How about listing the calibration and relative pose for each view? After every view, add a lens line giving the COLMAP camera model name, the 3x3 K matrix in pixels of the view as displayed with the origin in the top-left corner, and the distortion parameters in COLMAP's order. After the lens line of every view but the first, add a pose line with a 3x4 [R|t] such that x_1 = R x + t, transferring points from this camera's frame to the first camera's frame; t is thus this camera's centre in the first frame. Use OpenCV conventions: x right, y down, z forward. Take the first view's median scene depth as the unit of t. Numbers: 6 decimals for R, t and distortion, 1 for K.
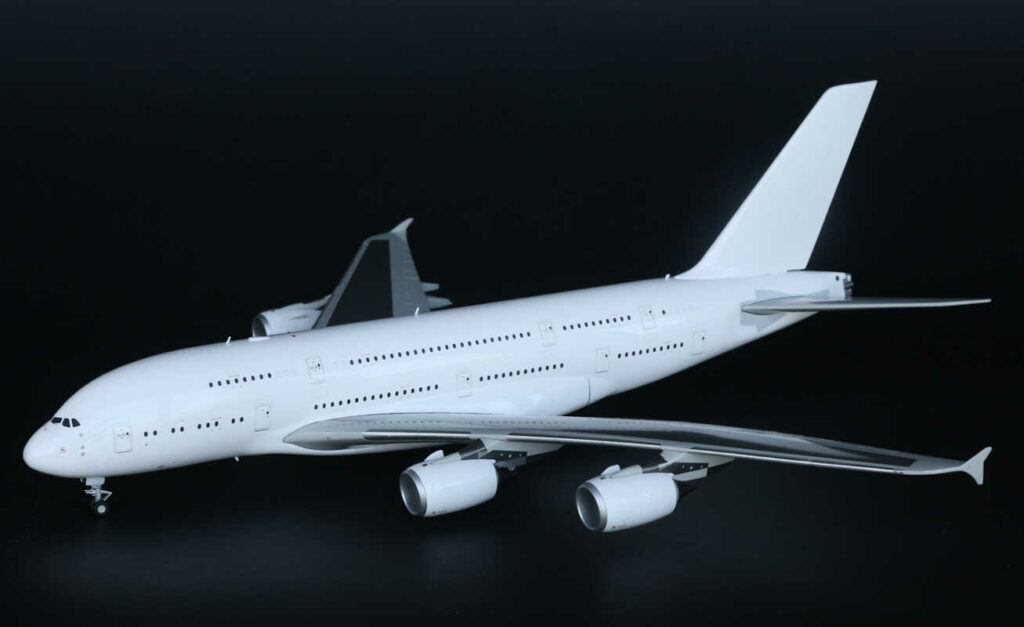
lens RADIAL K [[2645.3, 0, 512.0], [0, 2645.3, 313.5], [0, 0, 1]] dist [0.429486, -0.348172]
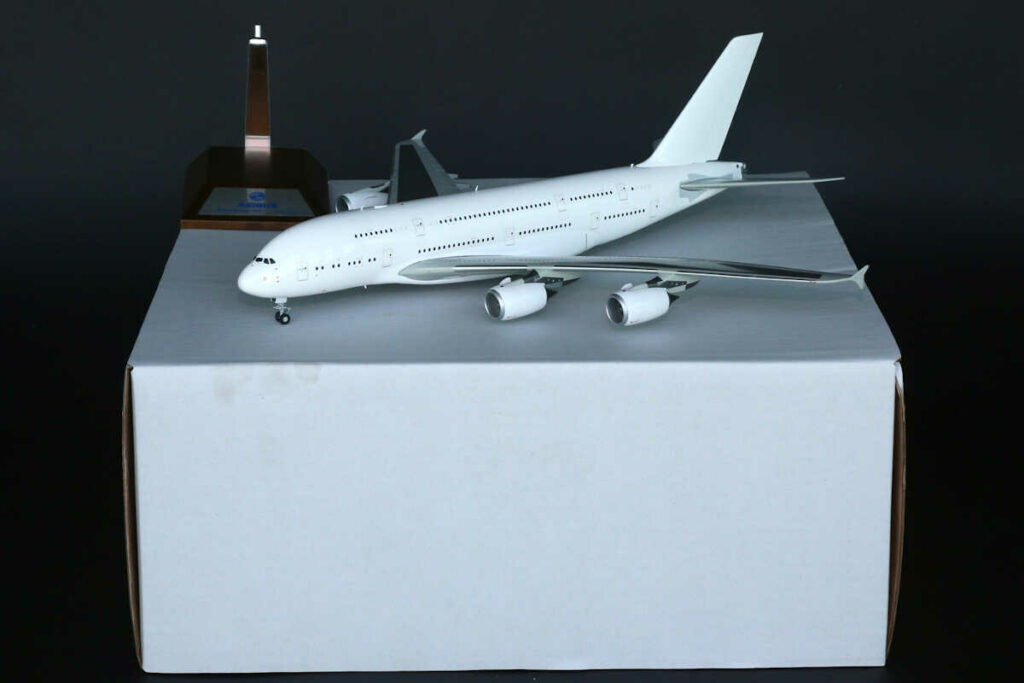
lens RADIAL K [[2356.9, 0, 512.0], [0, 2356.9, 341.5], [0, 0, 1]] dist [0.257967, -0.310371]
pose [[0.993403, -0.016990, 0.113409, -0.174116], [0.011905, 0.998900, 0.045365, 0.026086], [-0.114055, -0.043716, 0.992512, -0.337424]]
